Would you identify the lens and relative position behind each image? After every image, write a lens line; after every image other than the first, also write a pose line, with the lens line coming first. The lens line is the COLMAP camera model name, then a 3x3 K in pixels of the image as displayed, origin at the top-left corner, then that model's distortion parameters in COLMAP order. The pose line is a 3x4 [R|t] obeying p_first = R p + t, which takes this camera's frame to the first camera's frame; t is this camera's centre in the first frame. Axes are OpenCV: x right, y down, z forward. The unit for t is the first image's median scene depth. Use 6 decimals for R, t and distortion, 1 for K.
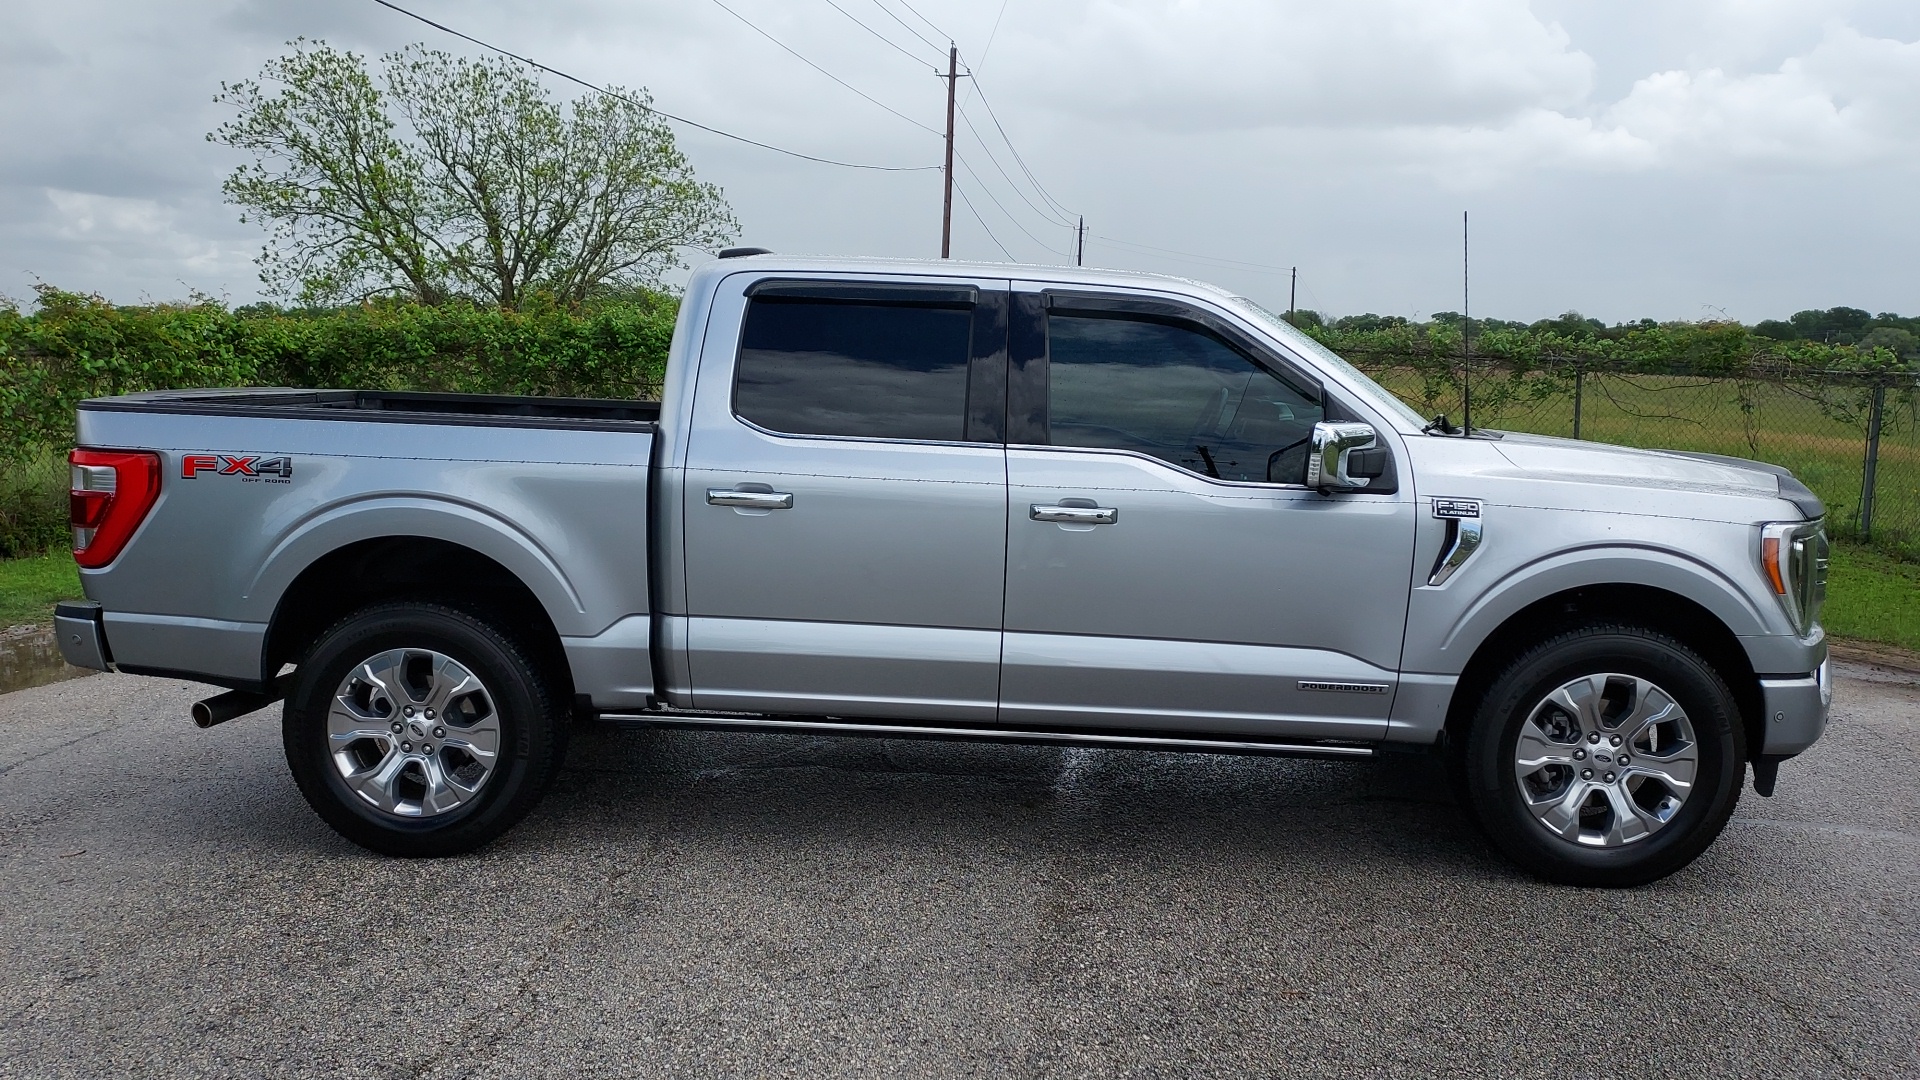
lens RADIAL K [[1405.9, 0, 993.5], [0, 1405.9, 560.0], [0, 0, 1]] dist [0.067051, -0.054853]
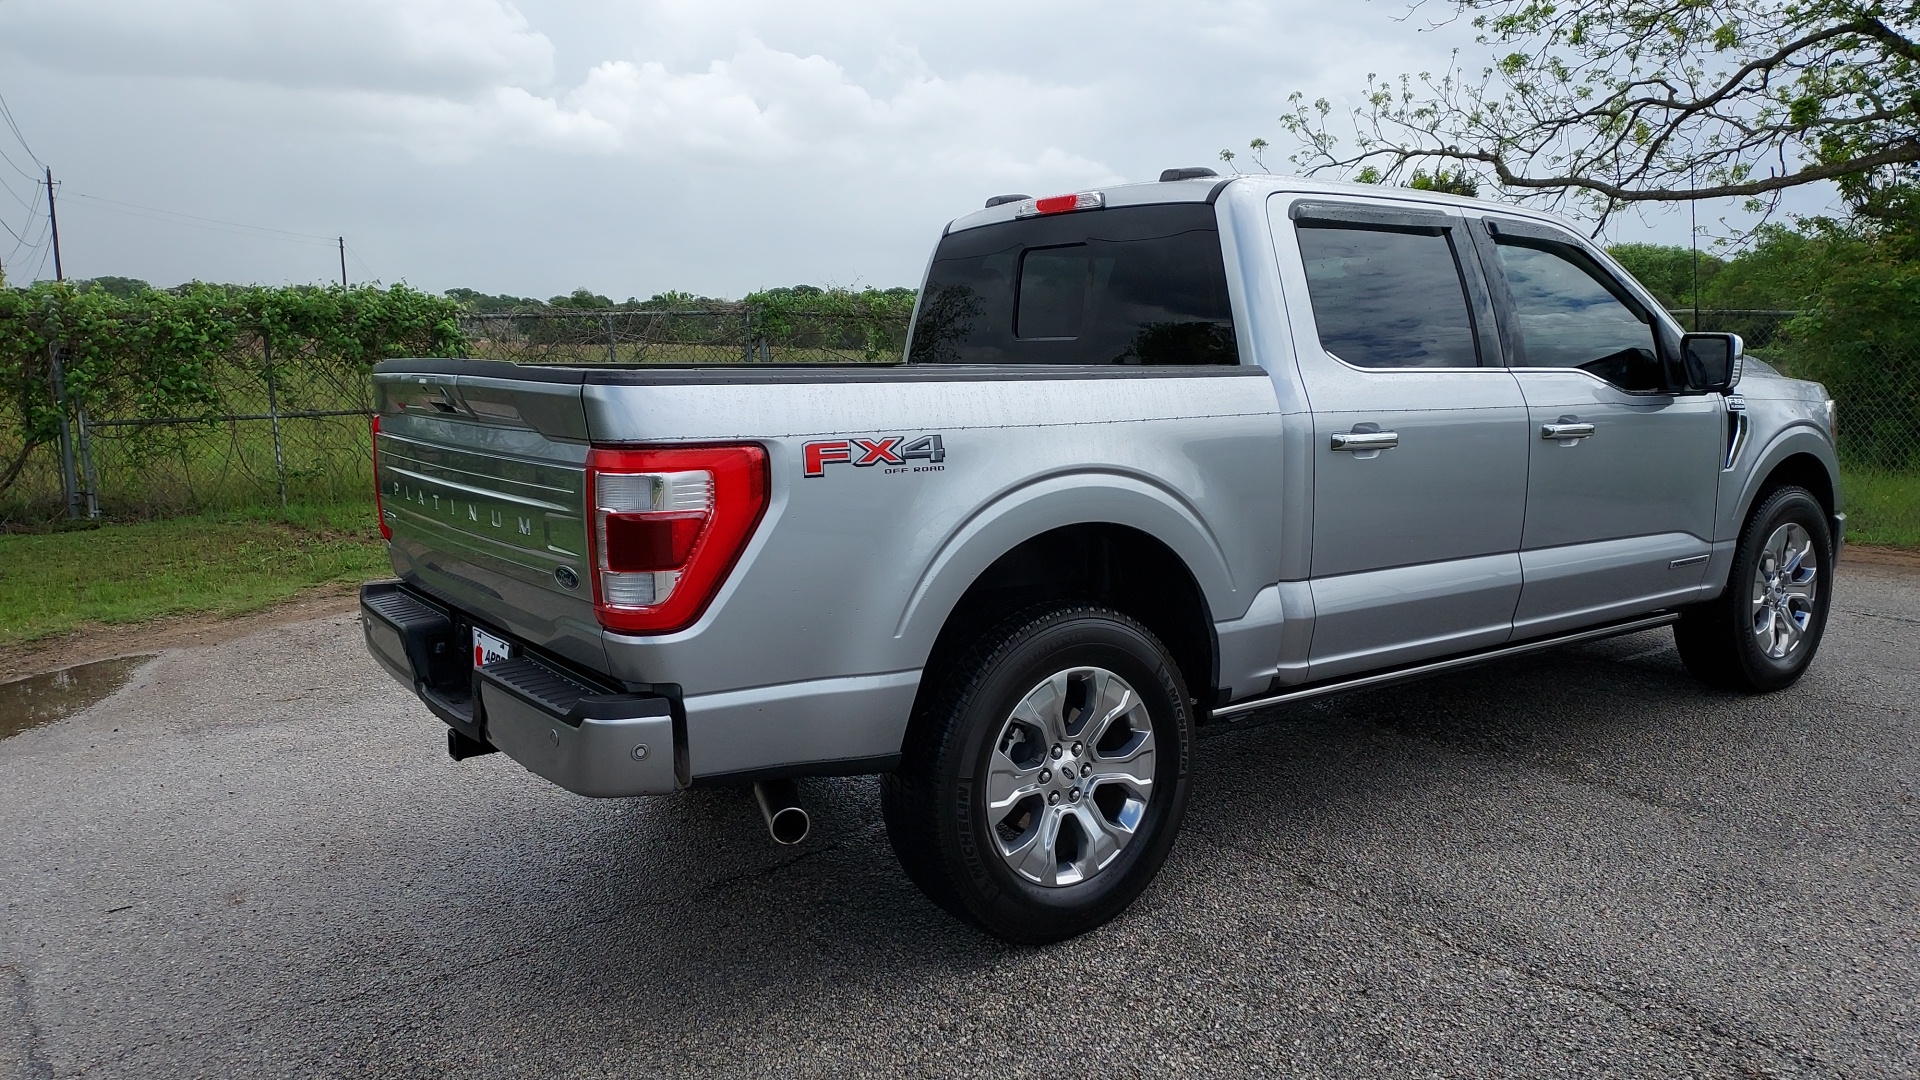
lens RADIAL K [[1405.9, 0, 995.5], [0, 1405.9, 564.0], [0, 0, 1]] dist [0.067051, -0.054853]
pose [[0.776212, -0.130138, 0.616895, -0.906651], [0.118937, 0.991122, 0.059430, -0.045124], [-0.619152, 0.027241, 0.784798, 0.420044]]
